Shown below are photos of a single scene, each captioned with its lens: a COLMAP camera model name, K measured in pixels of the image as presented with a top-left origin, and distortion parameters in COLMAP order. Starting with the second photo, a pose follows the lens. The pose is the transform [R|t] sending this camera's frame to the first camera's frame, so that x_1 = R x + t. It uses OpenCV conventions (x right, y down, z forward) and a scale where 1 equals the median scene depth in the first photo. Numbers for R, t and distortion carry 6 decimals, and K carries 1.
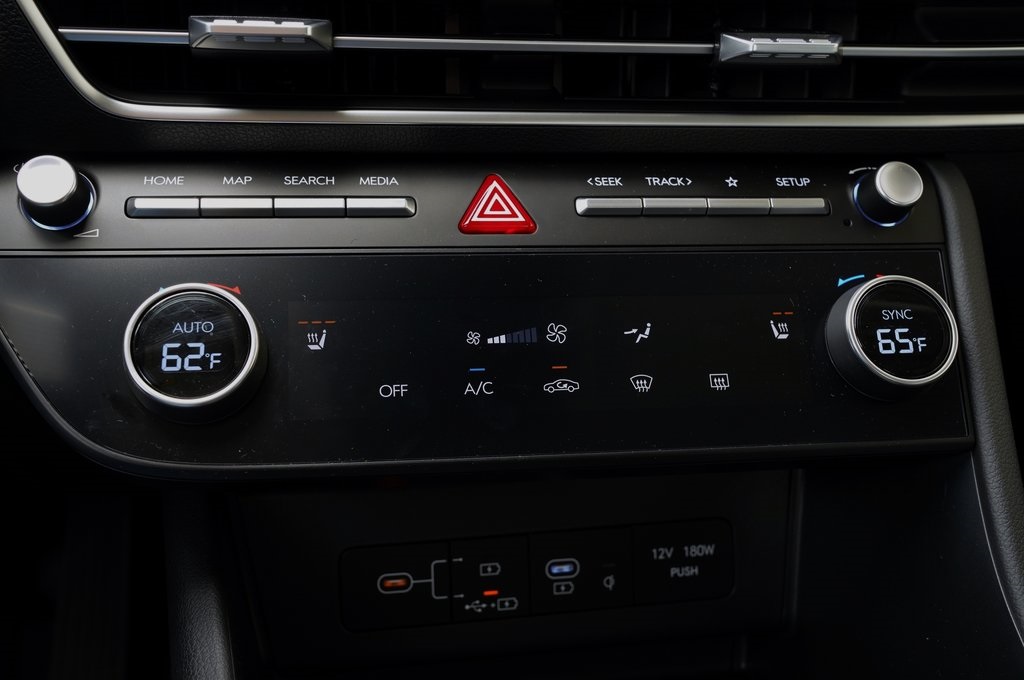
lens RADIAL K [[1059.0, 0, 514.8], [0, 1059.0, 334.6], [0, 0, 1]] dist [-0.001677, 0.000000]
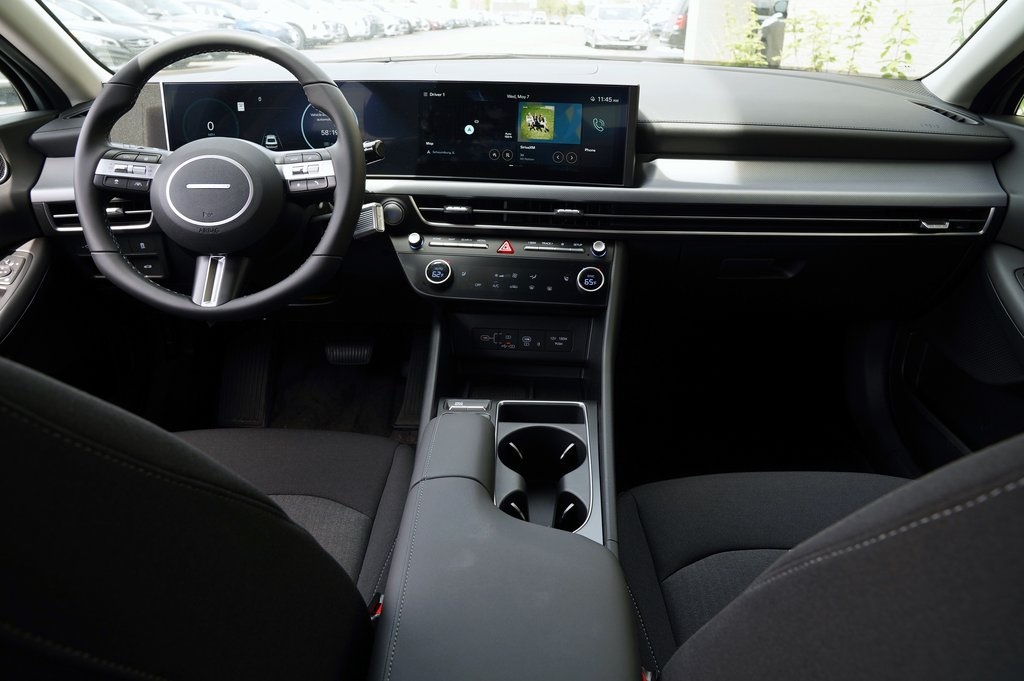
lens RADIAL K [[737.4, 0, 517.3], [0, 737.4, 342.7], [0, 0, 1]] dist [-0.124270, 0.096668]
pose [[0.961657, 0.079436, -0.262499, 0.891148], [-0.076592, 0.996840, 0.021066, 0.215789], [0.263343, -0.000153, 0.964702, -2.024220]]
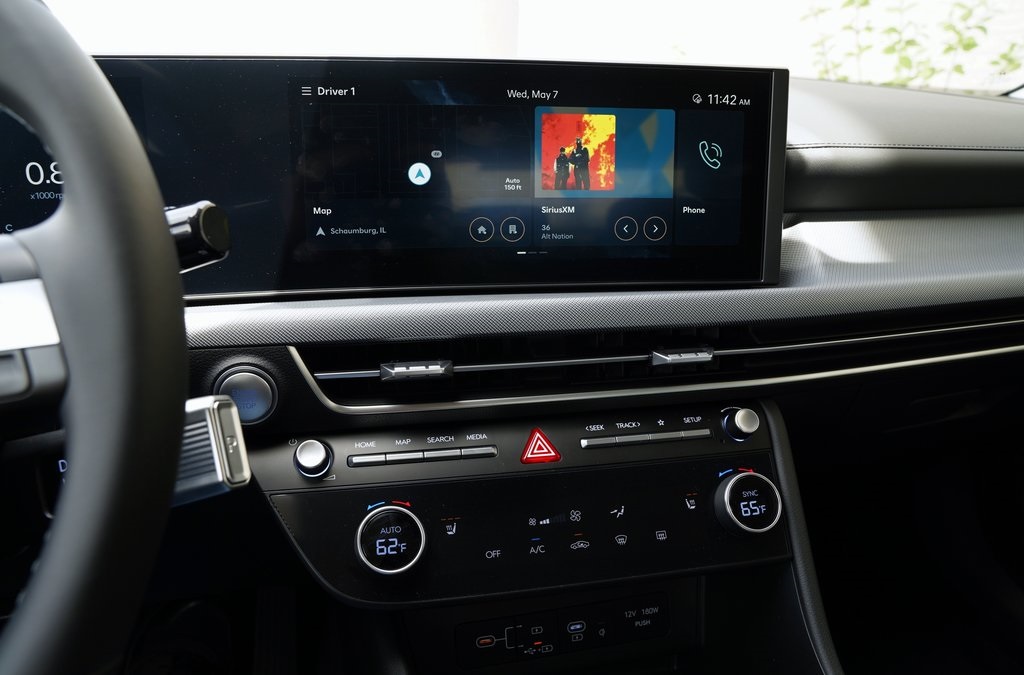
lens RADIAL K [[716.6, 0, 514.6], [0, 716.6, 334.0], [0, 0, 1]] dist [-0.123150, 0.085332]
pose [[0.998683, -0.040324, 0.031721, -0.094954], [0.042860, 0.995558, -0.083828, -0.219409], [-0.028199, 0.085077, 0.995975, -0.285136]]
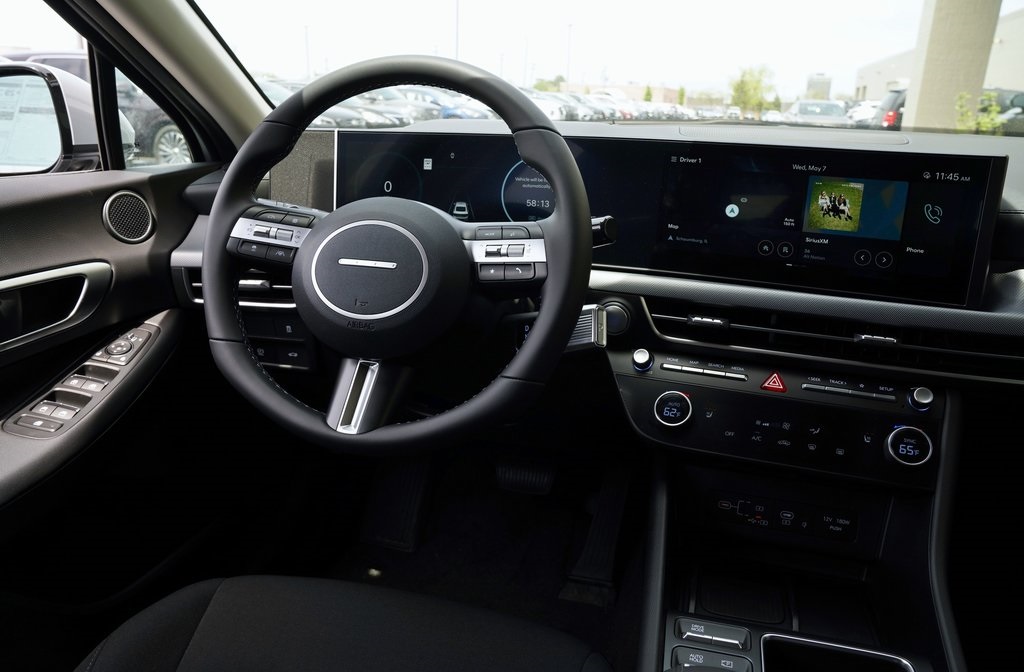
lens RADIAL K [[737.4, 0, 509.0], [0, 737.4, 333.5], [0, 0, 1]] dist [-0.124270, 0.096668]
pose [[0.861589, 0.124476, -0.492108, 0.342603], [-0.183896, 0.980153, -0.074043, 0.039045], [0.473125, 0.154291, 0.867379, -1.230012]]
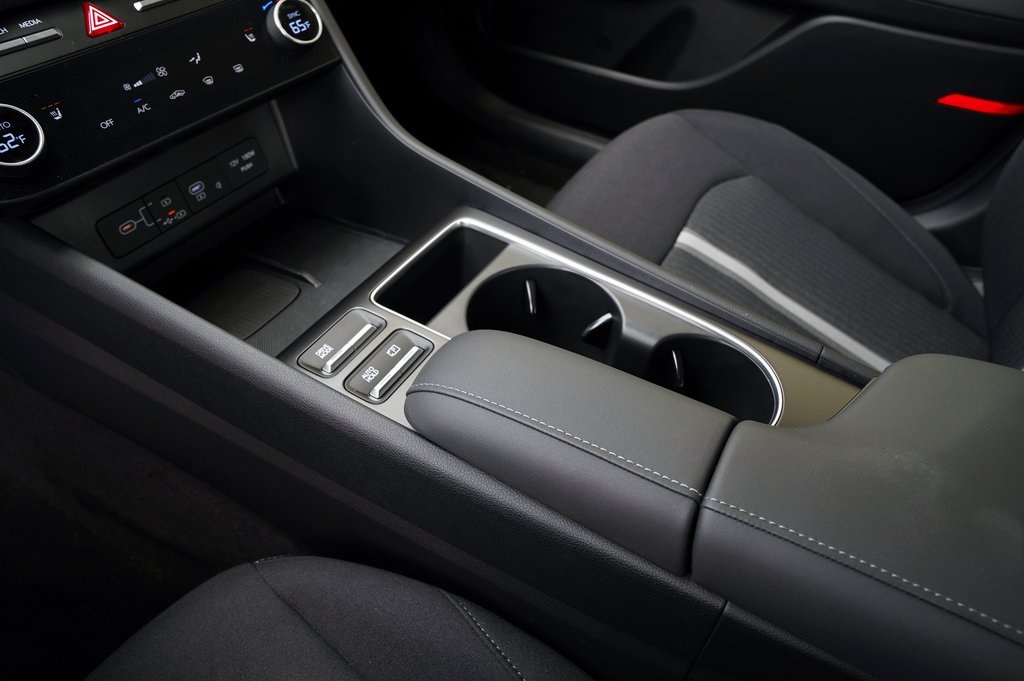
lens RADIAL K [[716.6, 0, 515.9], [0, 716.6, 336.7], [0, 0, 1]] dist [-0.123150, 0.085332]
pose [[0.708146, -0.511591, 0.486625, -0.398679], [0.273701, 0.834216, 0.478719, -0.026095], [-0.650859, -0.205814, 0.730769, -0.580170]]
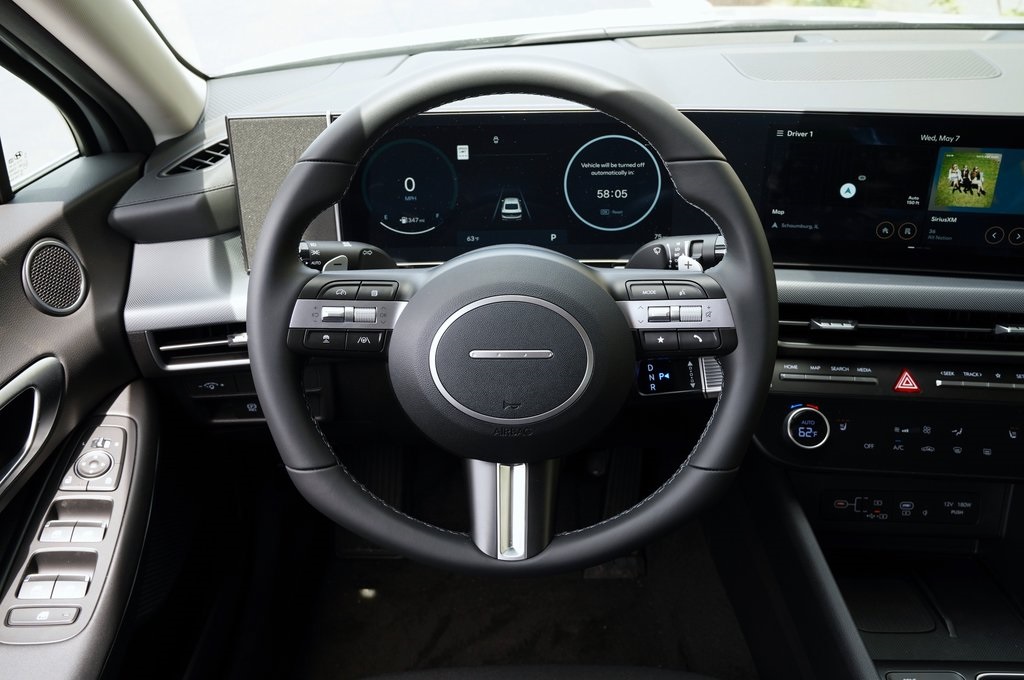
lens RADIAL K [[849.4, 0, 510.9], [0, 849.4, 333.8], [0, 0, 1]] dist [-0.072230, 0.100495]
pose [[0.965686, 0.074499, -0.248799, -0.495150], [-0.052493, 0.994192, 0.093951, -0.408160], [0.254353, -0.077667, 0.963988, -1.435004]]
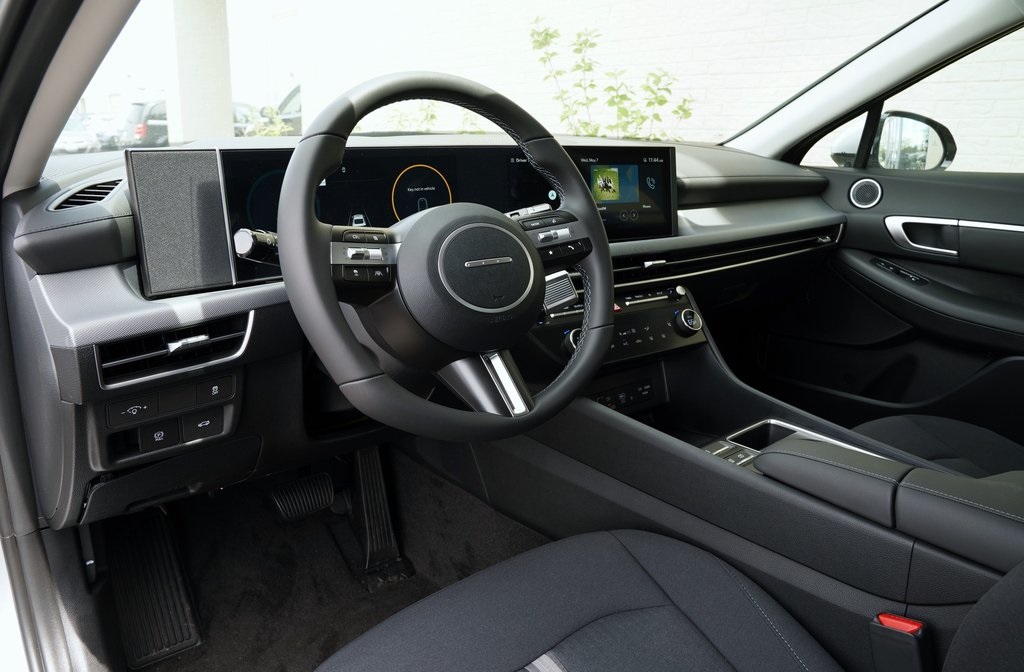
lens RADIAL K [[737.4, 0, 521.5], [0, 737.4, 321.1], [0, 0, 1]] dist [-0.124270, 0.096668]
pose [[0.890932, -0.140652, 0.431807, -1.740541], [0.200757, 0.974859, -0.096675, 0.166511], [-0.407353, 0.172820, 0.896770, -1.646942]]
